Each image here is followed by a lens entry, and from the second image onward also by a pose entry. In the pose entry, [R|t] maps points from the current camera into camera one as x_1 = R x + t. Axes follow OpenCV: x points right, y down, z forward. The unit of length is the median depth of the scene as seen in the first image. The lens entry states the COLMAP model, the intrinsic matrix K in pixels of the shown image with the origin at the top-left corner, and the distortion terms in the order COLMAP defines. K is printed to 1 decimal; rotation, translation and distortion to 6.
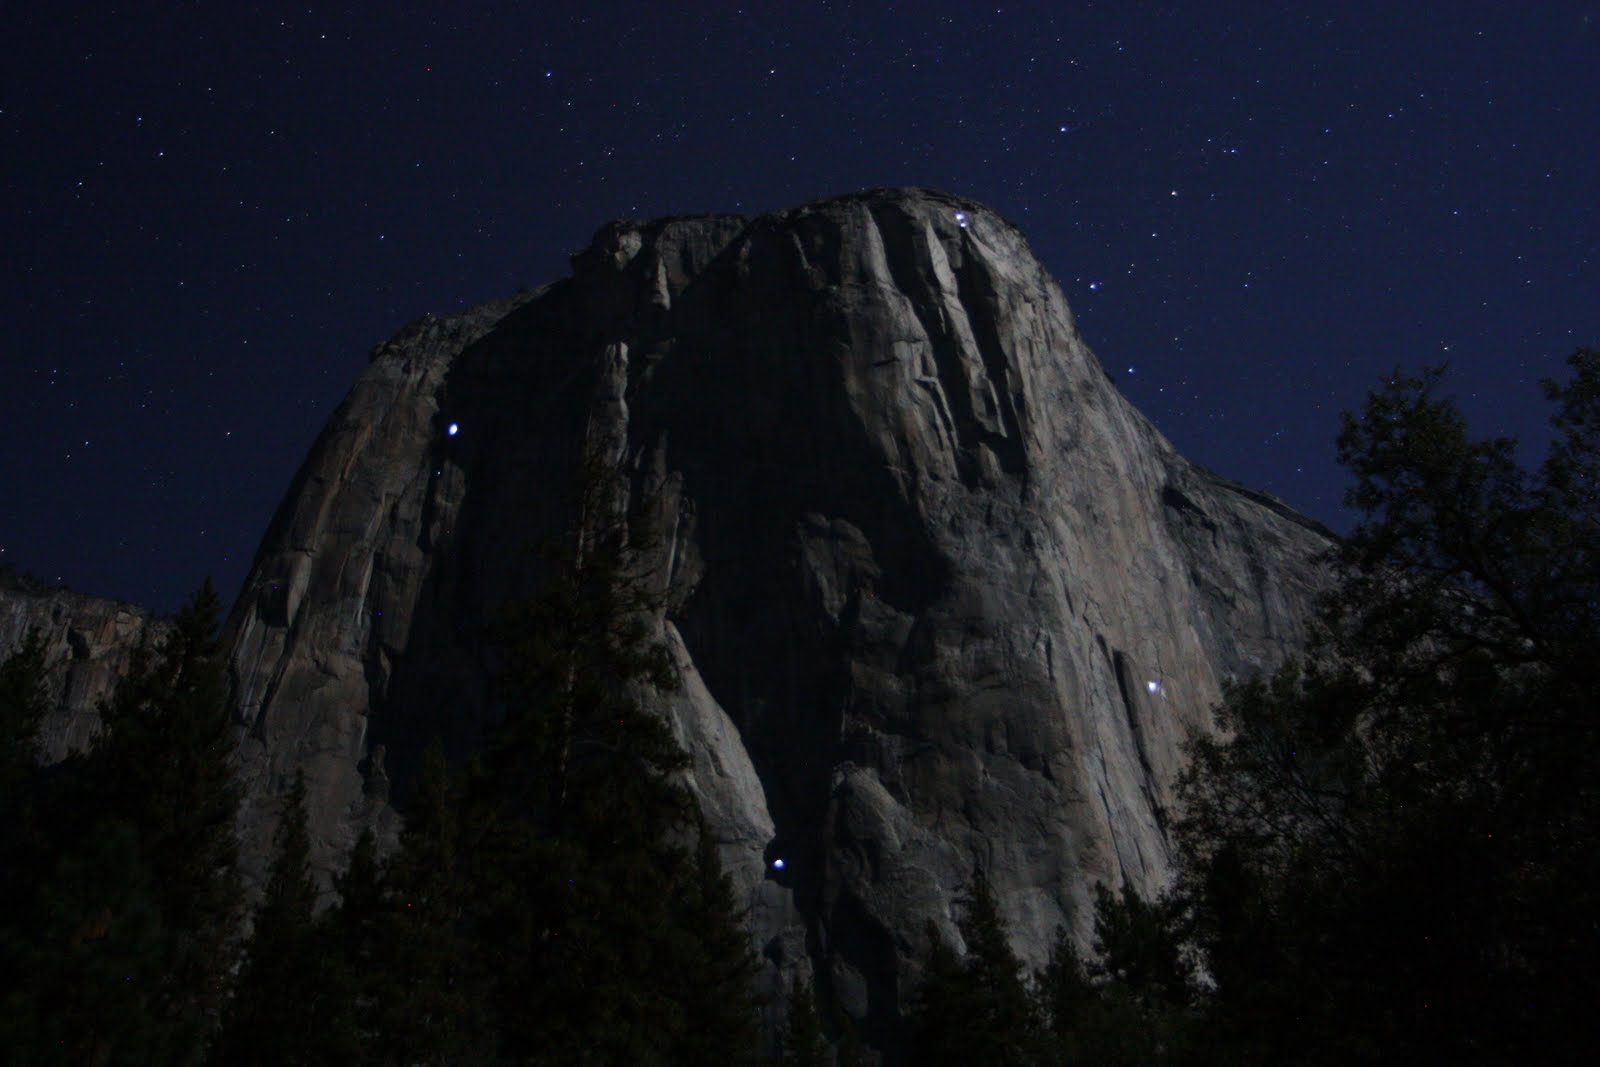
lens RADIAL K [[1434.8, 0, 800.0], [0, 1434.8, 533.5], [0, 0, 1]] dist [-0.114417, -0.000090]
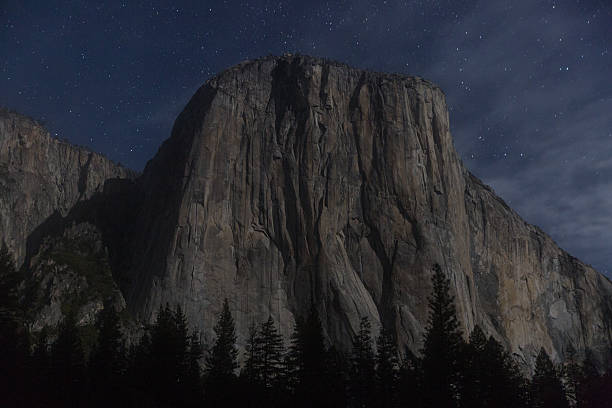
lens RADIAL K [[750.0, 0, 306.0], [0, 750.0, 204.0], [0, 0, 1]] dist [0.078627, -0.006189]
pose [[0.948129, 0.172651, 0.266915, -0.589927], [-0.239257, 0.940422, 0.241582, -0.377644], [-0.209304, -0.292912, 0.932949, -0.515935]]
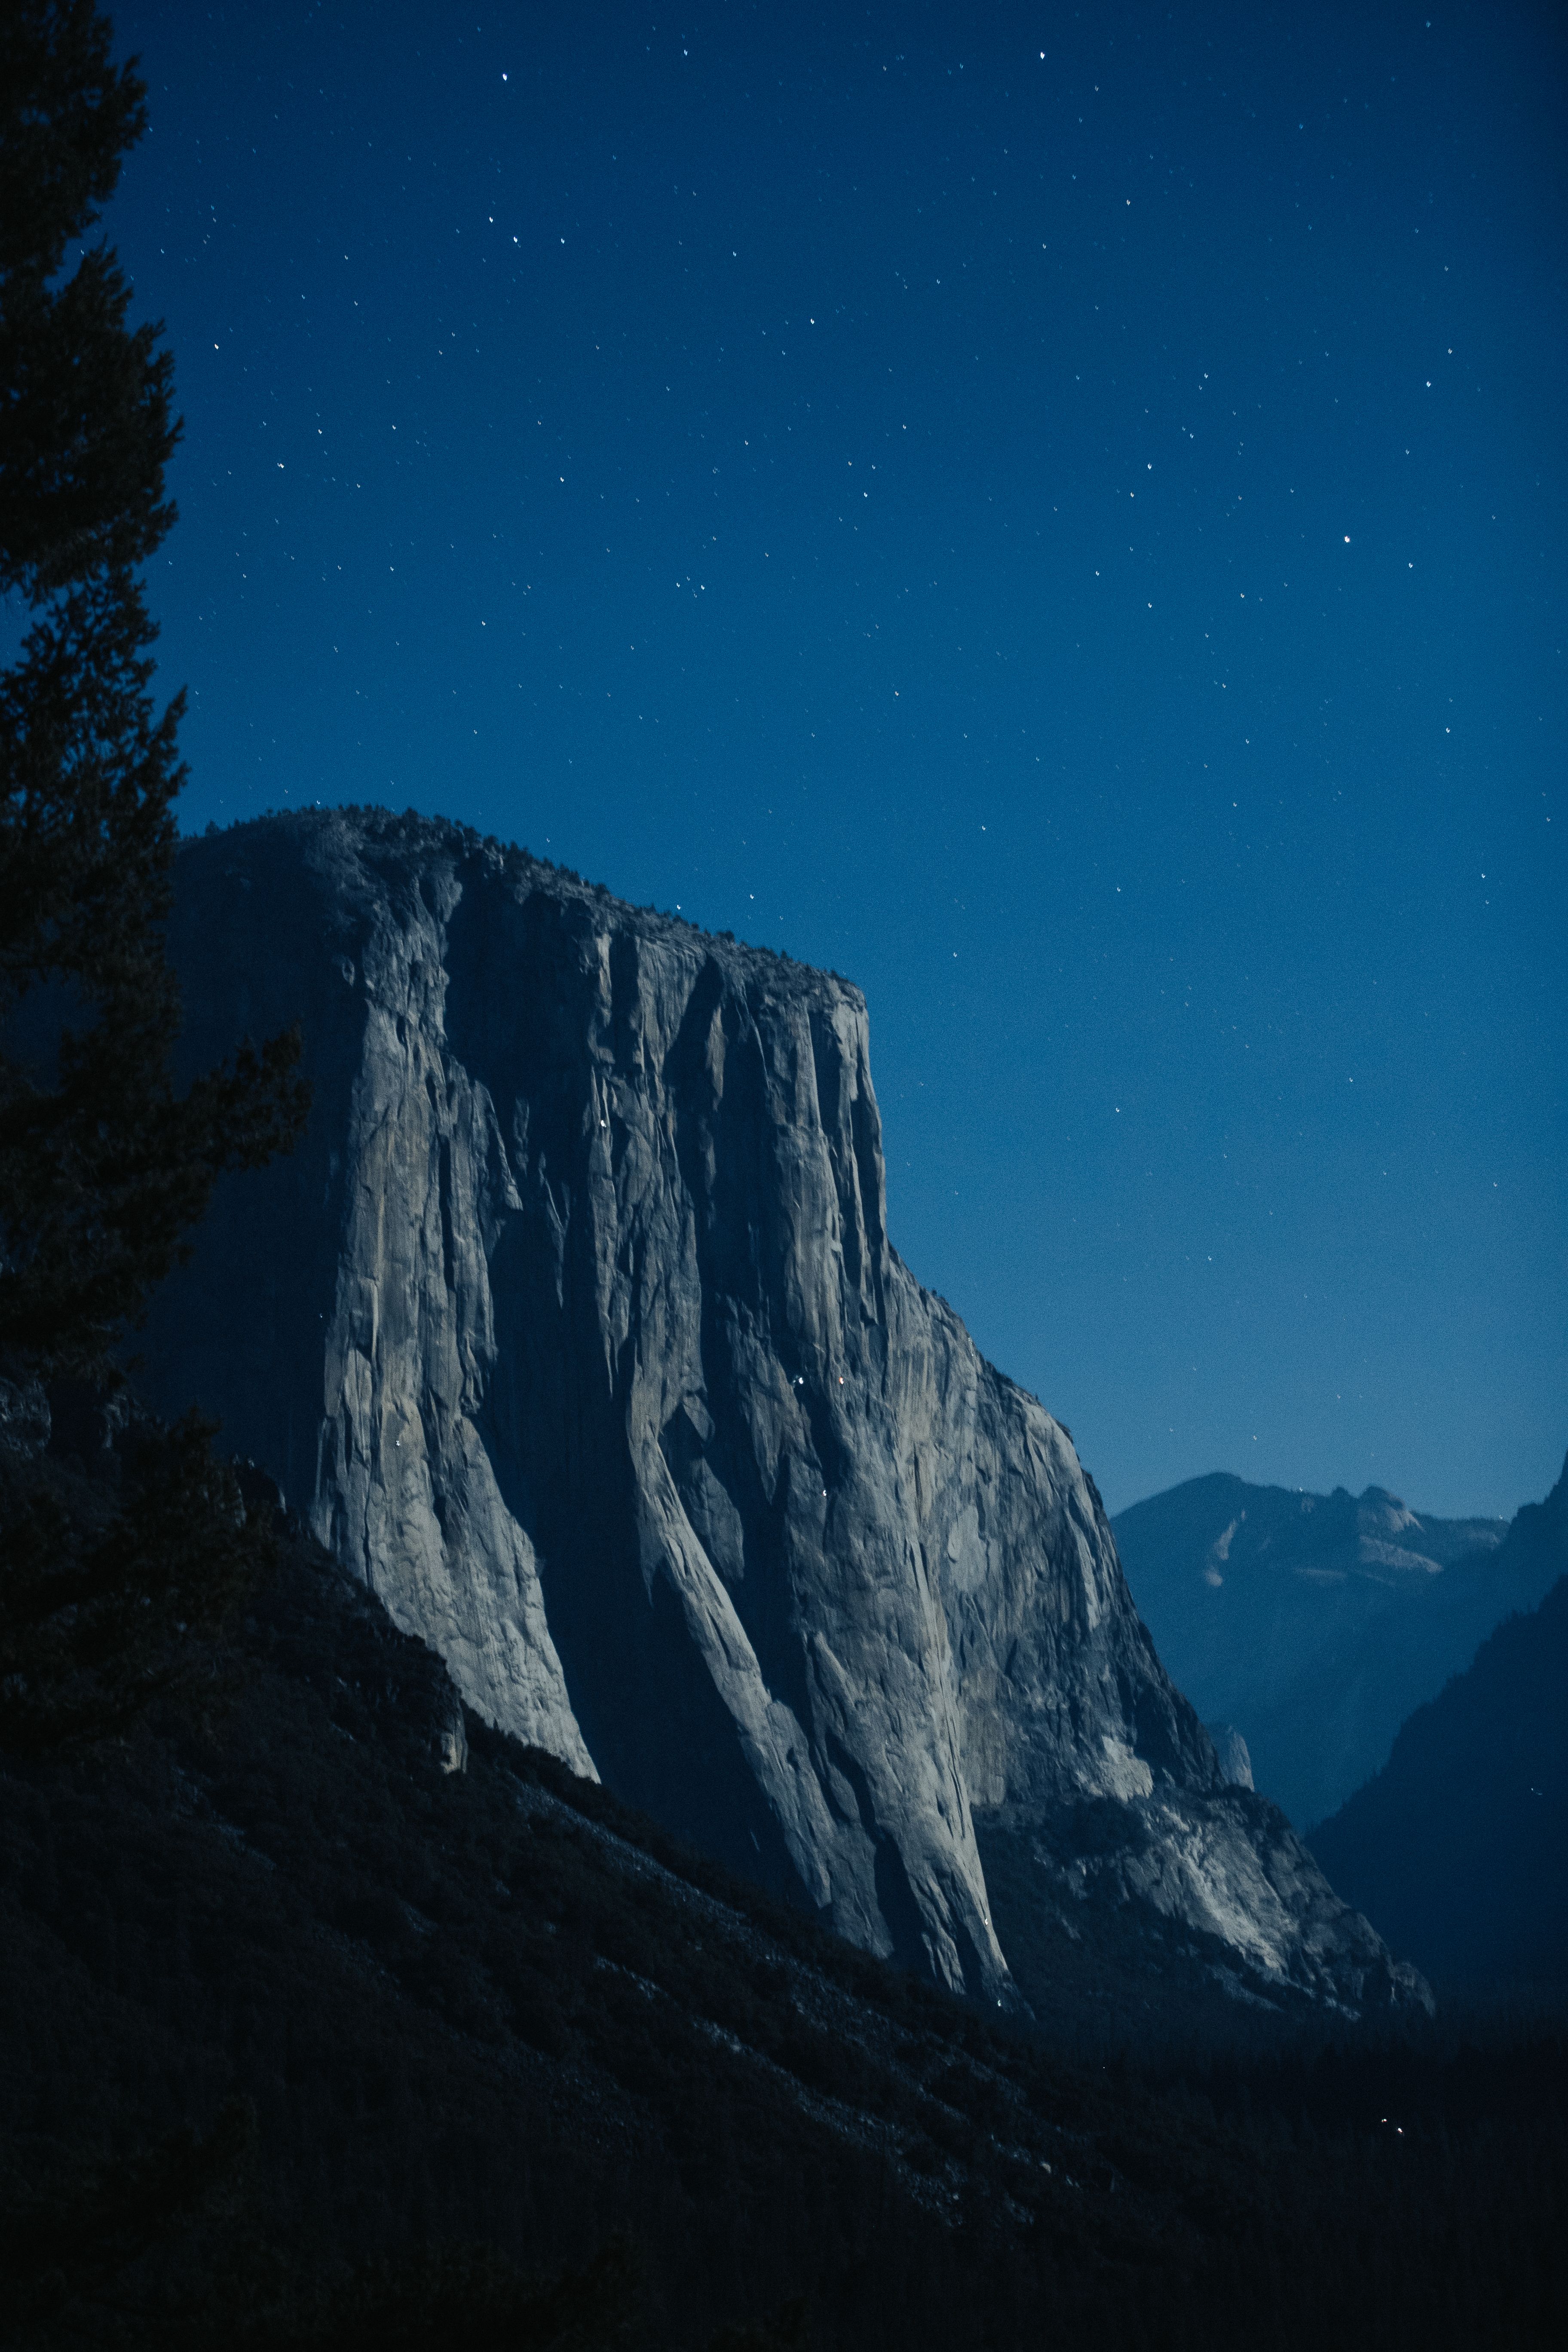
lens RADIAL K [[4965.7, 0, 784.0], [0, 4965.7, 1176.0], [0, 0, 1]] dist [-0.269570, 0.006957]
pose [[0.669592, 0.158116, 0.725703, -3.089268], [-0.485160, 0.832931, 0.266169, -1.293761], [-0.562375, -0.530307, 0.634436, -1.649860]]
